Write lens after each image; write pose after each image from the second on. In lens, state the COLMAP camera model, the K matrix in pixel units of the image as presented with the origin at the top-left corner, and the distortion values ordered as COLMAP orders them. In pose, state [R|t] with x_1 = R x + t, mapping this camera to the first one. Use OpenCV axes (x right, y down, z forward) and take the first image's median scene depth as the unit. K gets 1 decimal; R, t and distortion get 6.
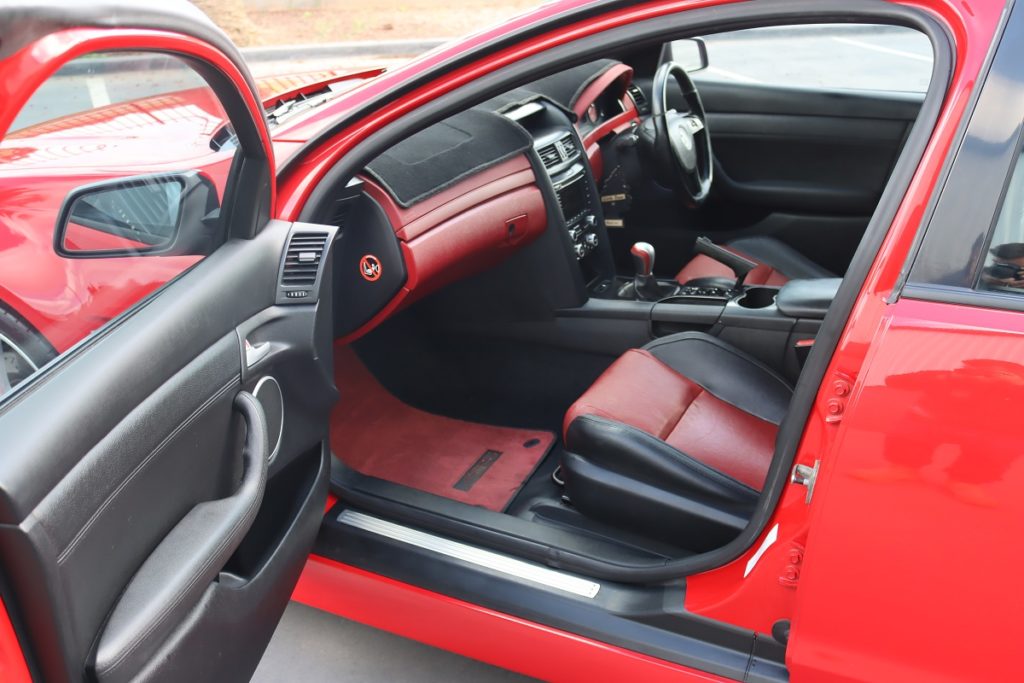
lens RADIAL K [[1151.3, 0, 512.0], [0, 1151.3, 340.5], [0, 0, 1]] dist [-0.020008, 0.000000]
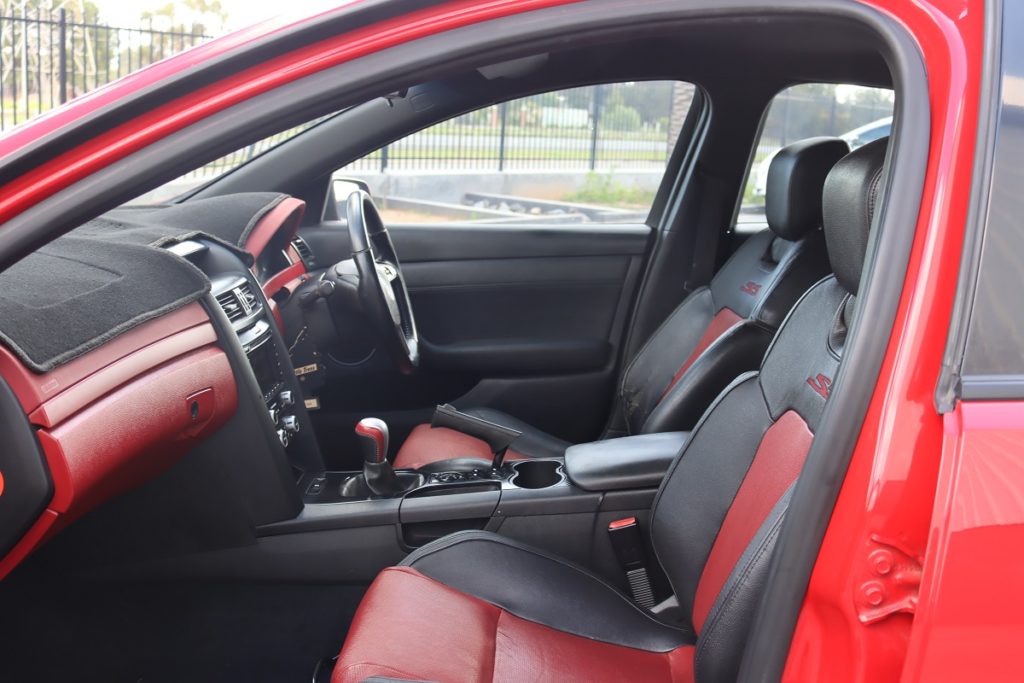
lens RADIAL K [[1151.3, 0, 510.3], [0, 1151.3, 342.2], [0, 0, 1]] dist [-0.020008, 0.000000]
pose [[0.923894, -0.070326, 0.376131, -0.073782], [0.141305, 0.976191, -0.164569, -0.000290], [-0.355603, 0.205194, 0.911834, 0.306085]]
